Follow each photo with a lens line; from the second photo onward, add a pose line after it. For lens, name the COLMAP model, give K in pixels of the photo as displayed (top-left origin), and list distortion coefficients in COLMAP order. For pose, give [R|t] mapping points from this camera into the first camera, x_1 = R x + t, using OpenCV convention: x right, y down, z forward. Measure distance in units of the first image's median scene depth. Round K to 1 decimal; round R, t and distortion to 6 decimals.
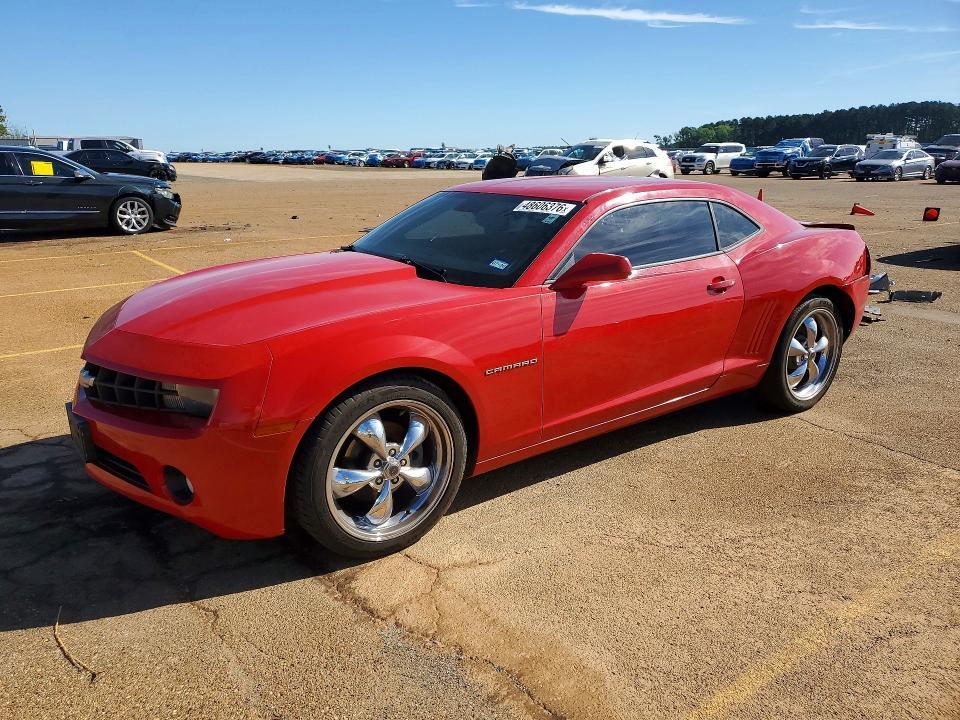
lens RADIAL K [[751.2, 0, 471.7], [0, 751.2, 365.4], [0, 0, 1]] dist [0.005908, 0.015274]
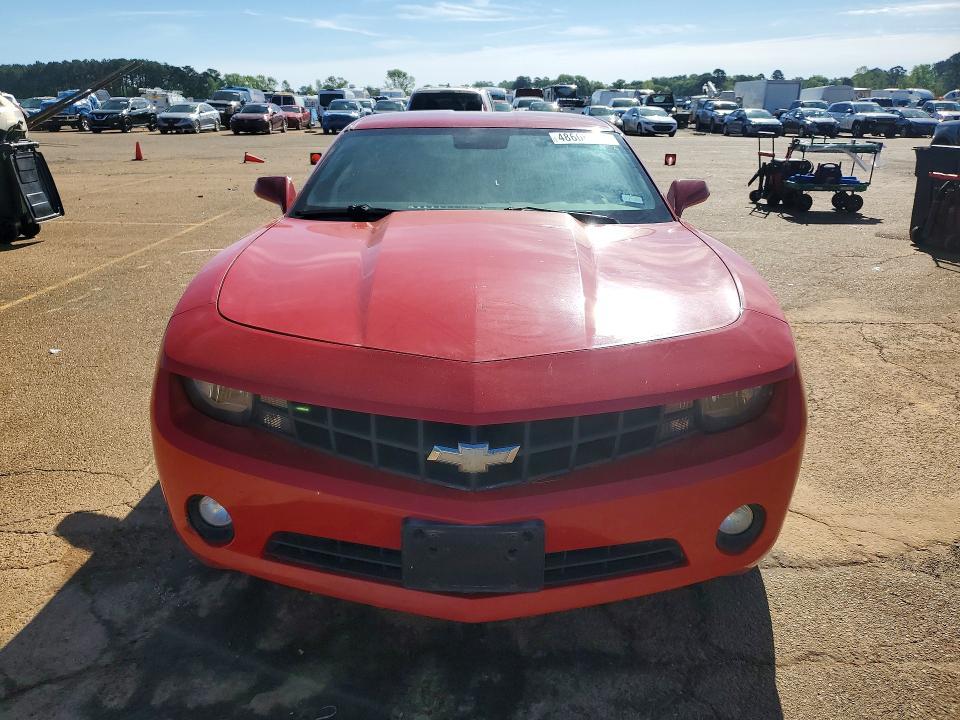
lens RADIAL K [[751.2, 0, 475.0], [0, 751.2, 355.6], [0, 0, 1]] dist [0.005908, 0.015274]
pose [[0.606733, -0.245519, 0.756039, -0.114221], [0.213368, 0.966504, 0.142635, -0.016770], [-0.765734, 0.074773, 0.638796, 0.079699]]
